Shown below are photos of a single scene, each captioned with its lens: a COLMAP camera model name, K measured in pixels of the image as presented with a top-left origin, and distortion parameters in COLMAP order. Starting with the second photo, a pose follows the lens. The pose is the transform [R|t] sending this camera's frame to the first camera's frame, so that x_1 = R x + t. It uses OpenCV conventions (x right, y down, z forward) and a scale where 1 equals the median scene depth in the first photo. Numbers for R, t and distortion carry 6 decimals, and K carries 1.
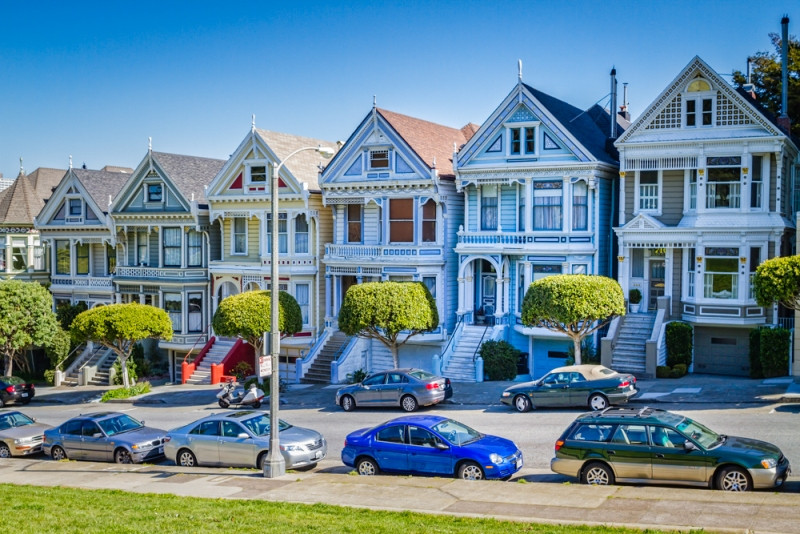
lens RADIAL K [[909.2, 0, 400.0], [0, 909.2, 267.0], [0, 0, 1]] dist [-0.042209, 0.015179]
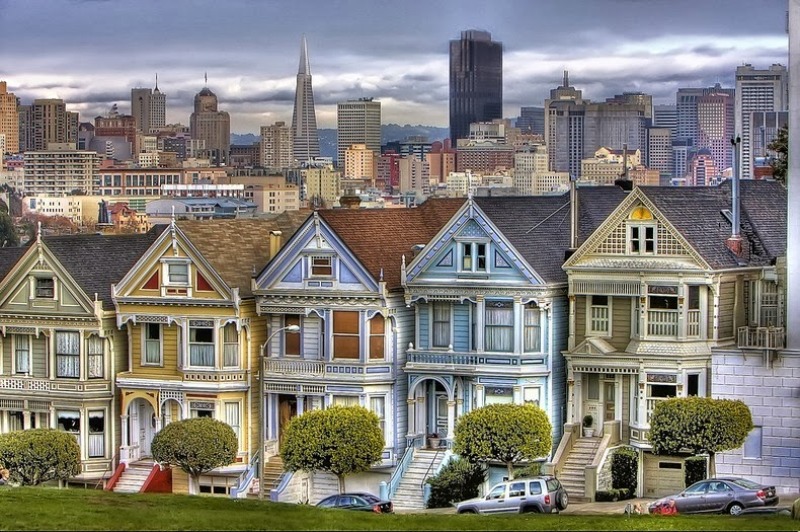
lens RADIAL K [[2845.5, 0, 400.0], [0, 2845.5, 266.0], [0, 0, 1]] dist [-0.213300, -2.097774]
pose [[0.999646, -0.003124, 0.026416, -0.020629], [0.002864, 0.999947, 0.009887, -0.153873], [-0.026446, -0.009808, 0.999602, -1.917012]]
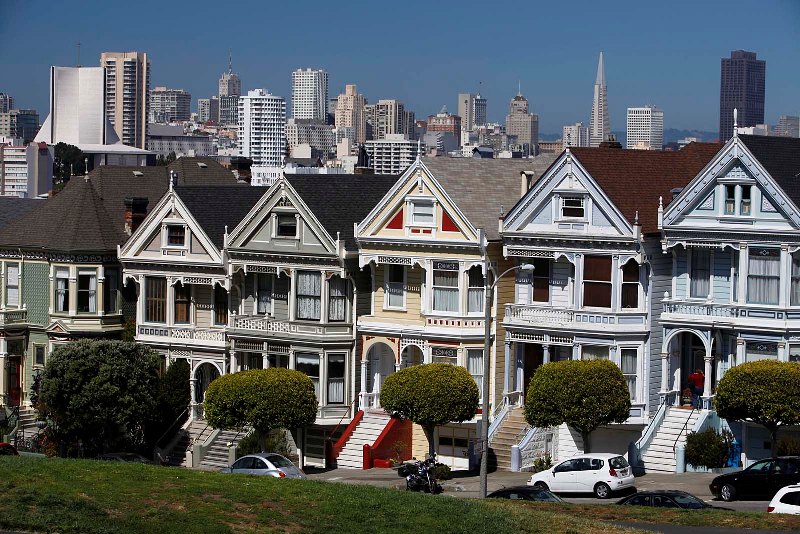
lens RADIAL K [[2230.9, 0, 400.0], [0, 2230.9, 267.0], [0, 0, 1]] dist [-0.096406, 0.201477]
pose [[0.994940, 0.023710, -0.097634, 0.021800], [-0.021813, 0.999553, 0.020460, -0.107381], [0.098075, -0.018227, 0.995012, -1.125323]]
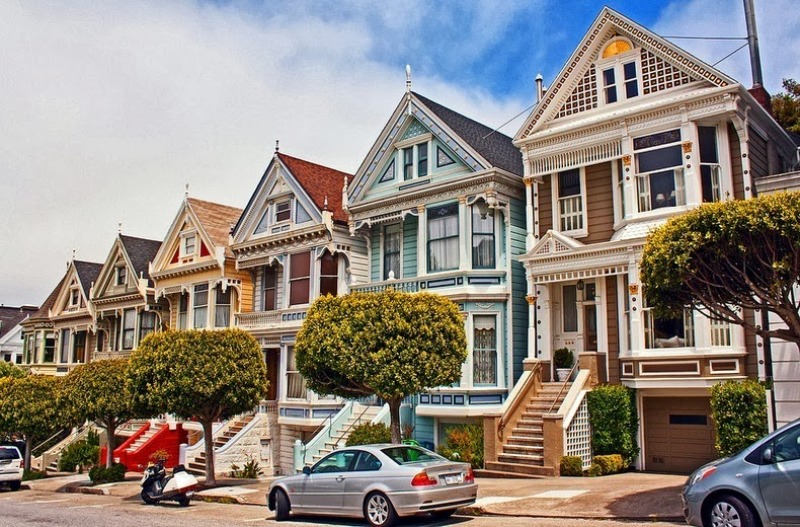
lens RADIAL K [[702.1, 0, 403.5], [0, 702.1, 253.2], [0, 0, 1]] dist [-0.170076, 0.177991]
pose [[0.971704, -0.044704, -0.231934, 0.252728], [-0.005792, 0.977121, -0.212603, 0.064019], [0.236132, 0.207931, 0.949214, 0.428325]]
